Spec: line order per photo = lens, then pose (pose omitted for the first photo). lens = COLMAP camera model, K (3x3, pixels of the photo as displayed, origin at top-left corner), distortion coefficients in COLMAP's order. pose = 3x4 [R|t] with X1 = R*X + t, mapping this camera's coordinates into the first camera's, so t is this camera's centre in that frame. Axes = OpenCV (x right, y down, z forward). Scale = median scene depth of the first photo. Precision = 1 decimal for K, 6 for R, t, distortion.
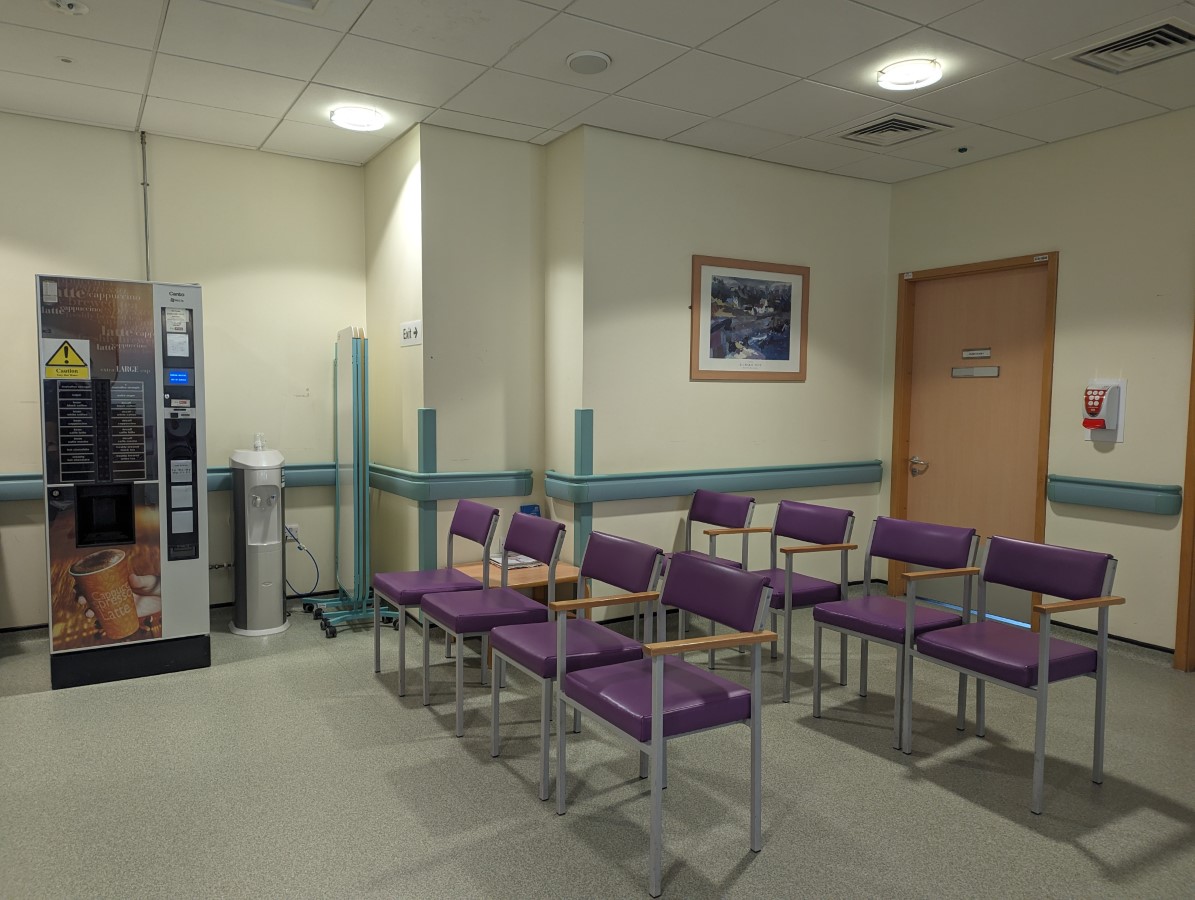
lens RADIAL K [[840.0, 0, 593.5], [0, 840.0, 455.1], [0, 0, 1]] dist [0.117439, -0.146721]
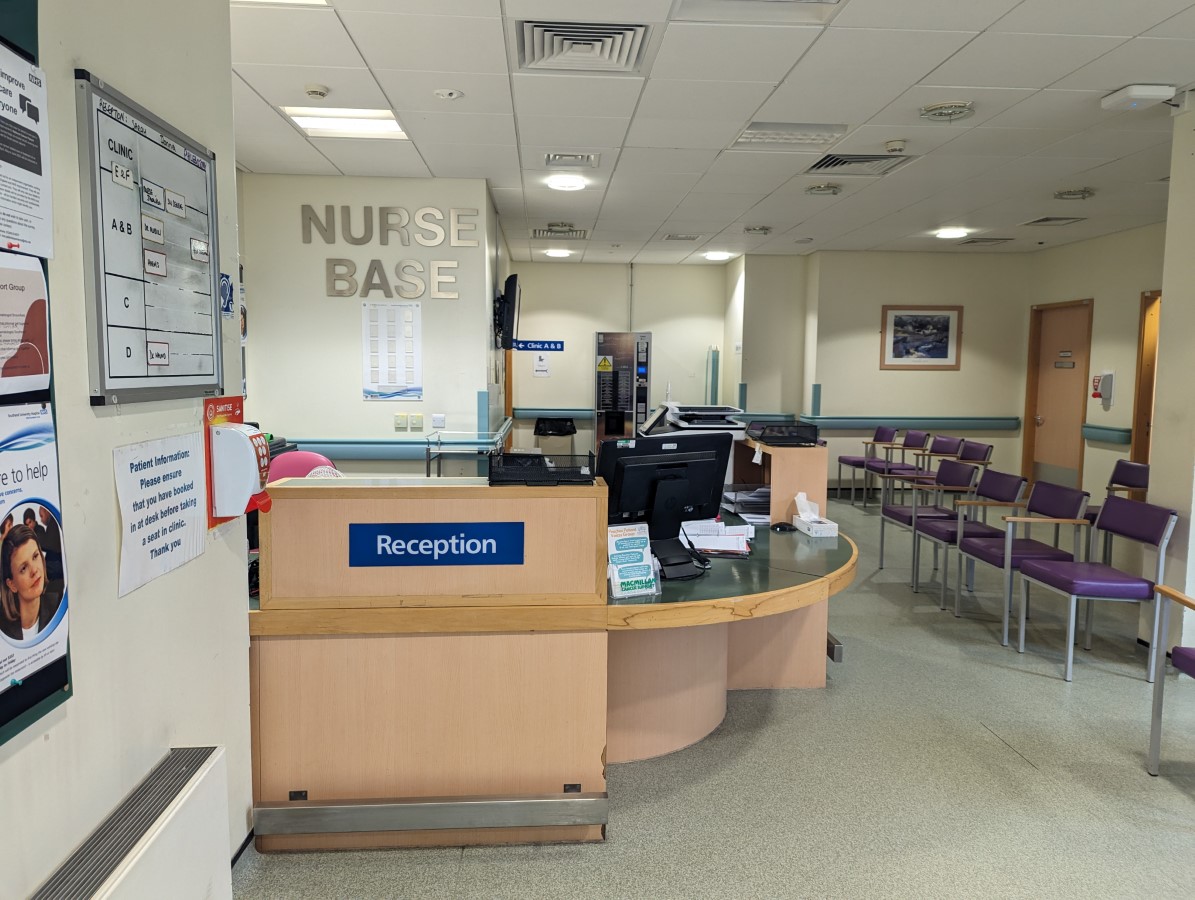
lens RADIAL K [[838.5, 0, 597.5], [0, 838.5, 450.0], [0, 0, 1]] dist [0.080354, -0.084792]
pose [[0.883964, 0.047420, -0.465144, 0.455893], [-0.038108, 0.998841, 0.029407, 0.062281], [0.465999, -0.008269, 0.884746, -1.017344]]
